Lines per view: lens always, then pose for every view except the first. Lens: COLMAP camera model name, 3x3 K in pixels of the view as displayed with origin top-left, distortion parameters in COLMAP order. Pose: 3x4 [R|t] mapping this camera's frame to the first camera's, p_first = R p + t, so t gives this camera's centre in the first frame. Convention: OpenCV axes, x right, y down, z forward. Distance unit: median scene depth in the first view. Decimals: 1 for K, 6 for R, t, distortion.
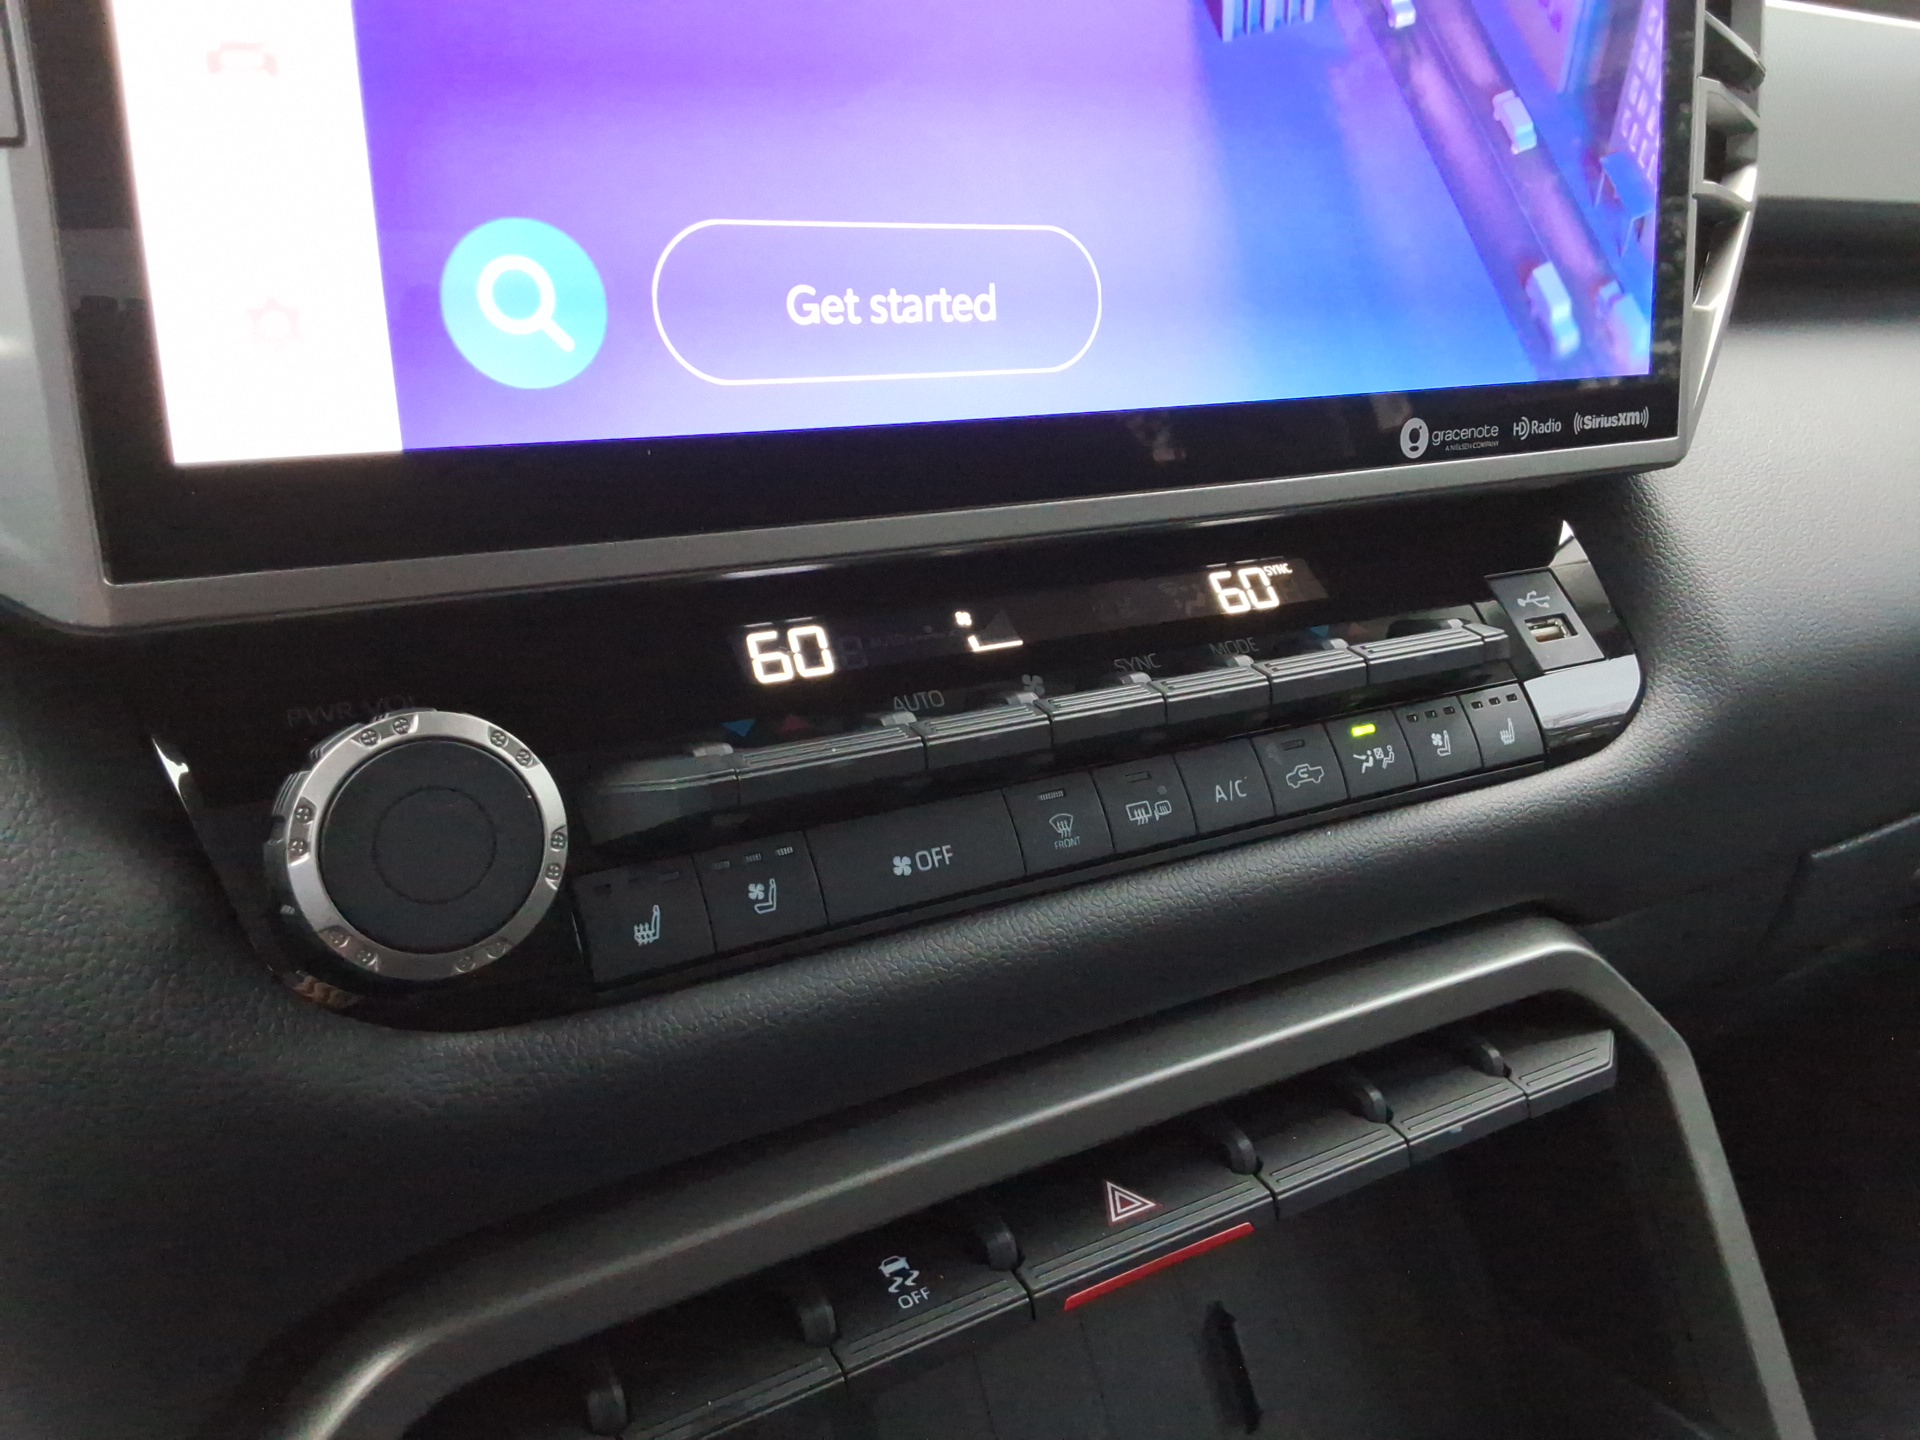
lens RADIAL K [[1548.3, 0, 987.1], [0, 1548.3, 696.8], [0, 0, 1]] dist [0.156804, -0.270103]
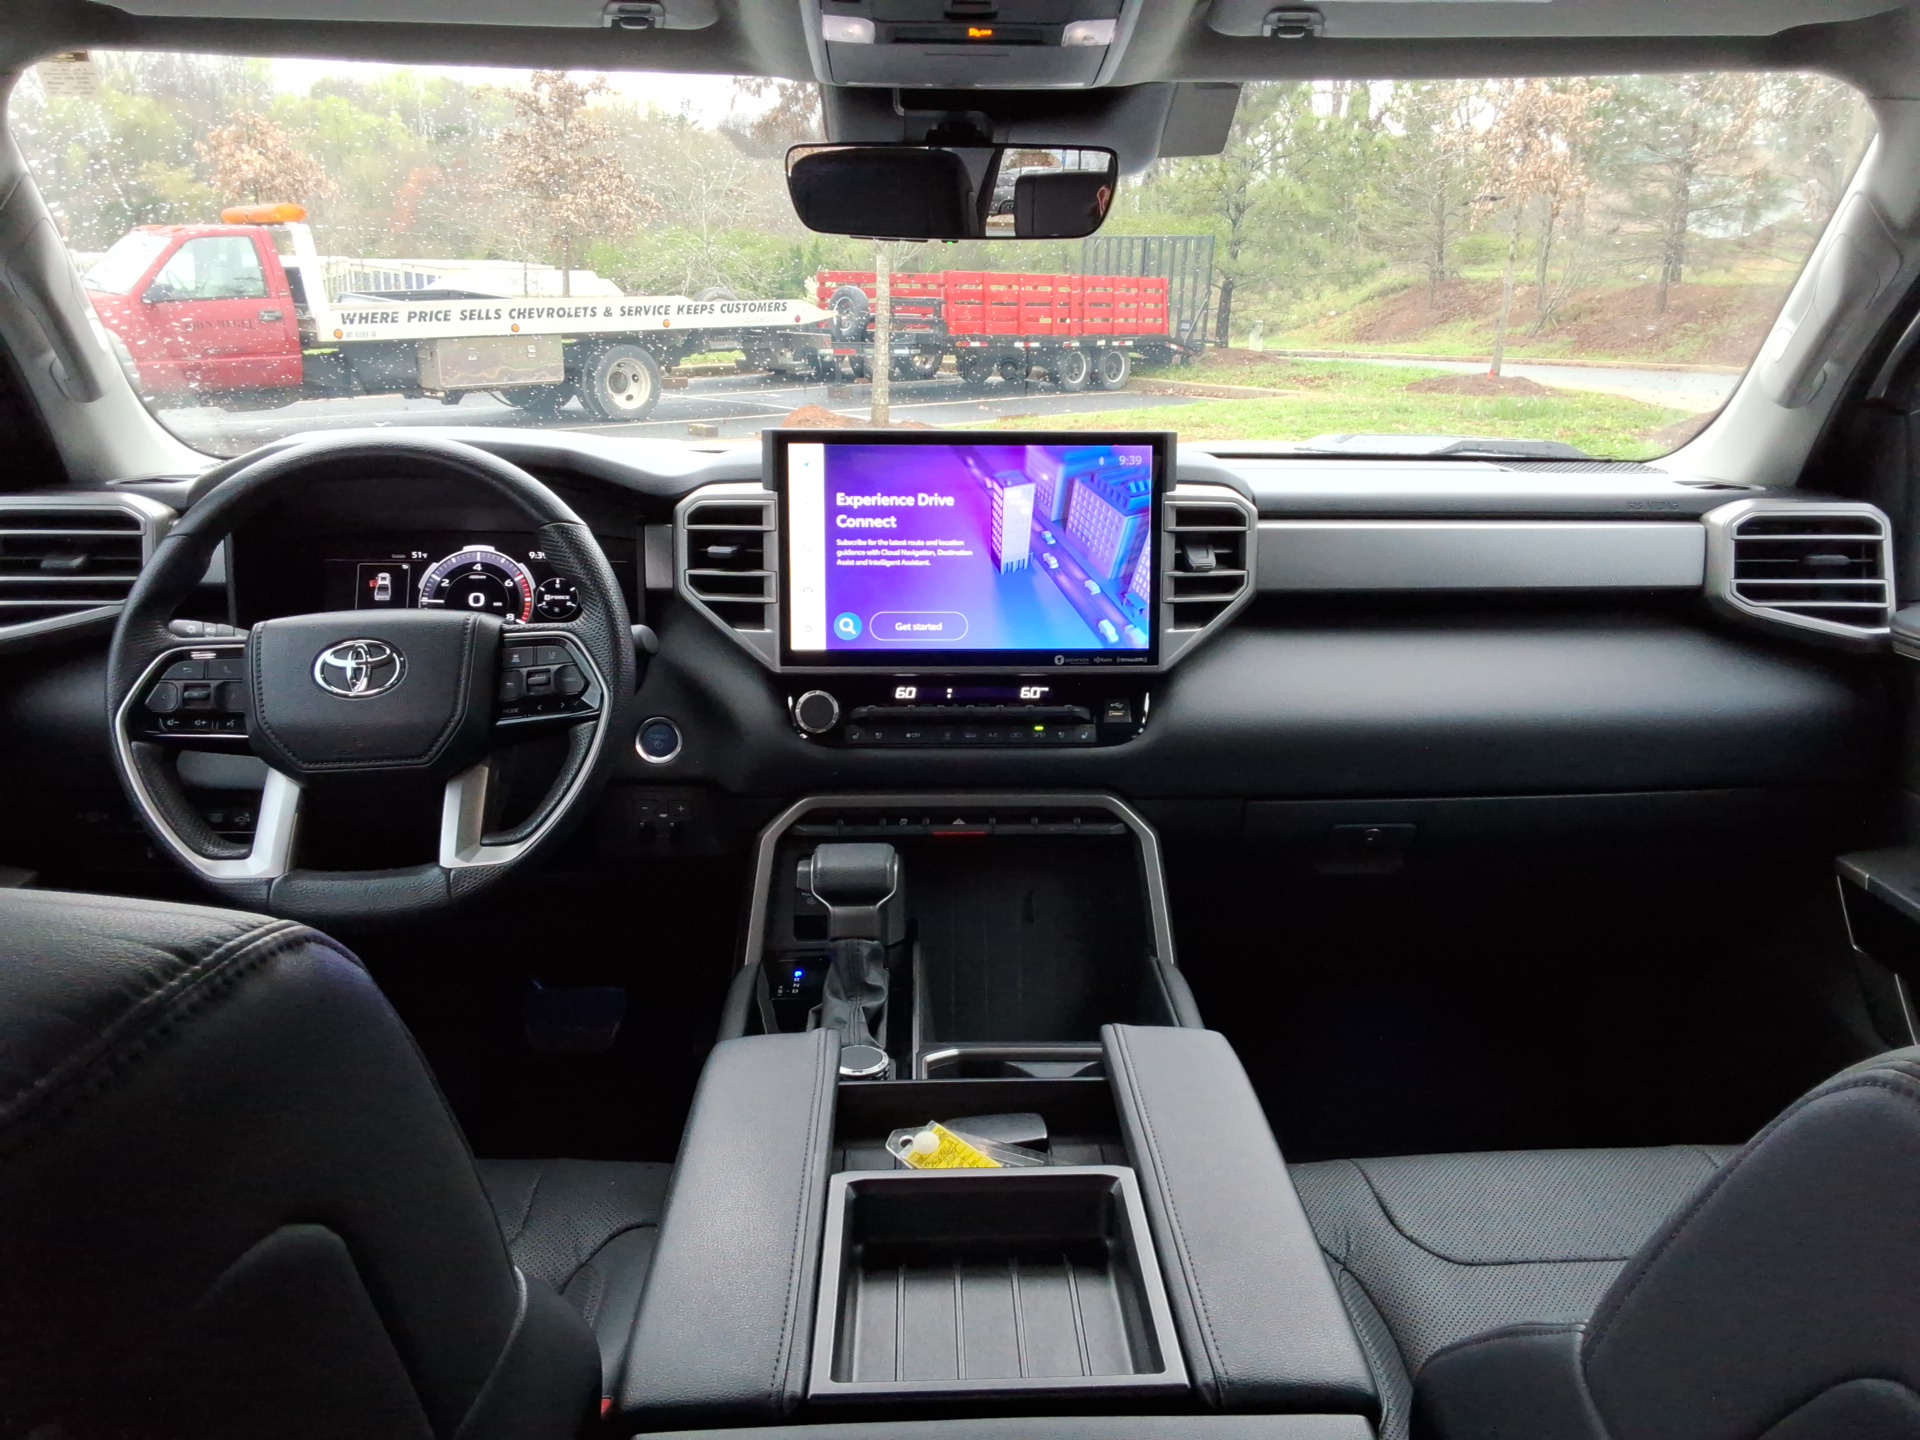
lens RADIAL K [[1525.9, 0, 1000.4], [0, 1525.9, 720.6], [0, 0, 1]] dist [0.094501, -0.157292]
pose [[0.869664, 0.108414, -0.481593, 2.267721], [-0.138565, 0.989975, -0.027362, 0.136969], [0.473798, 0.090528, 0.875968, -2.808150]]
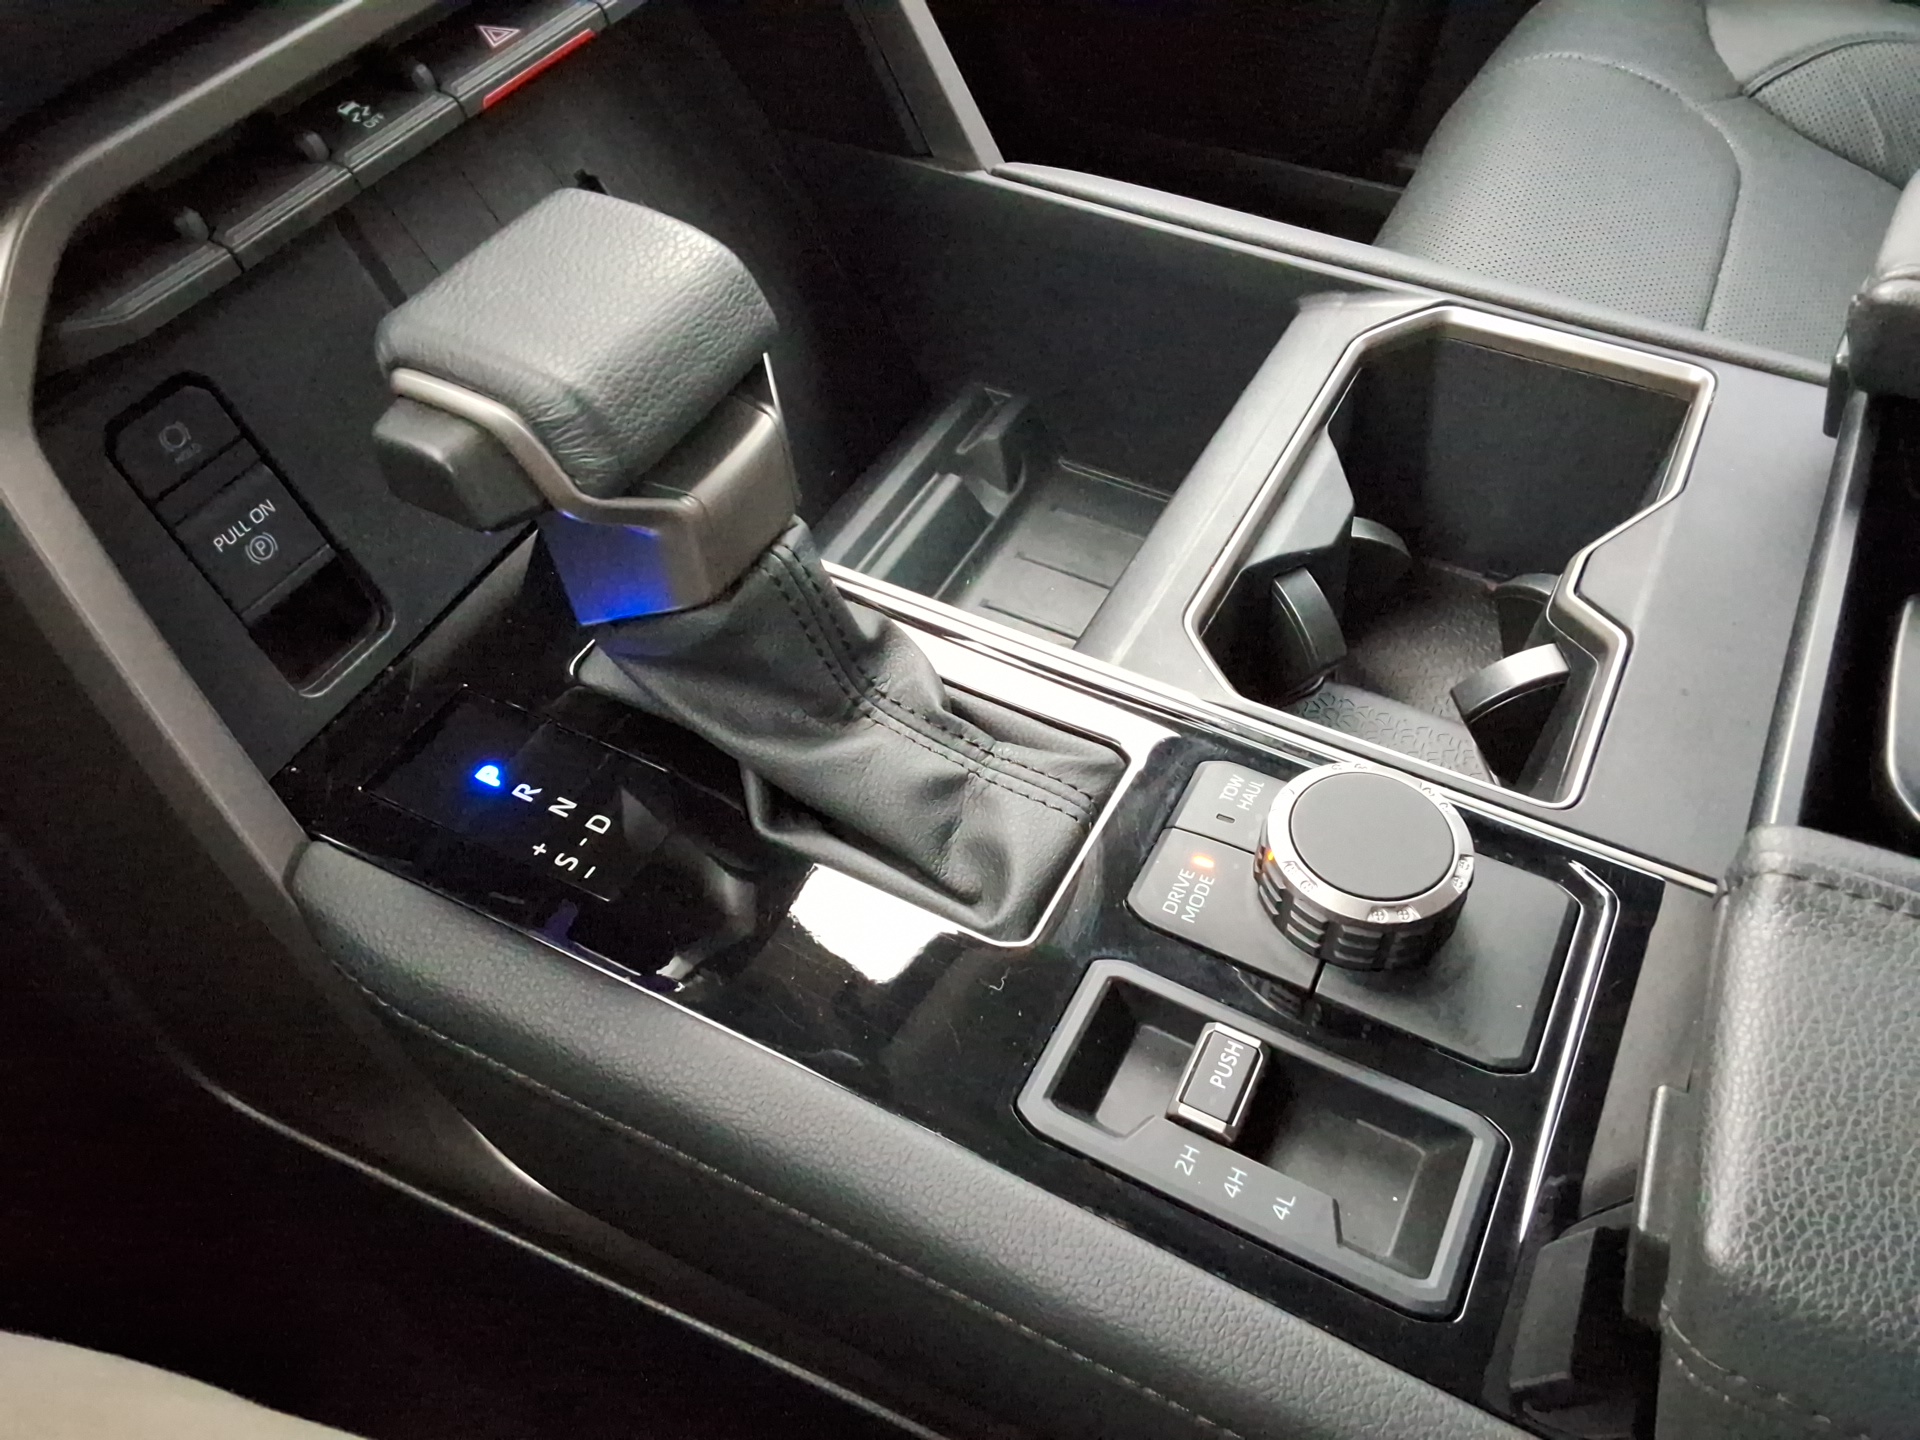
lens RADIAL K [[1548.3, 0, 987.1], [0, 1548.3, 696.8], [0, 0, 1]] dist [0.156804, -0.270103]
pose [[0.859923, -0.392479, 0.326332, -0.209571], [0.178552, 0.830245, 0.528027, 0.155468], [-0.478175, -0.395795, 0.784025, -0.454234]]
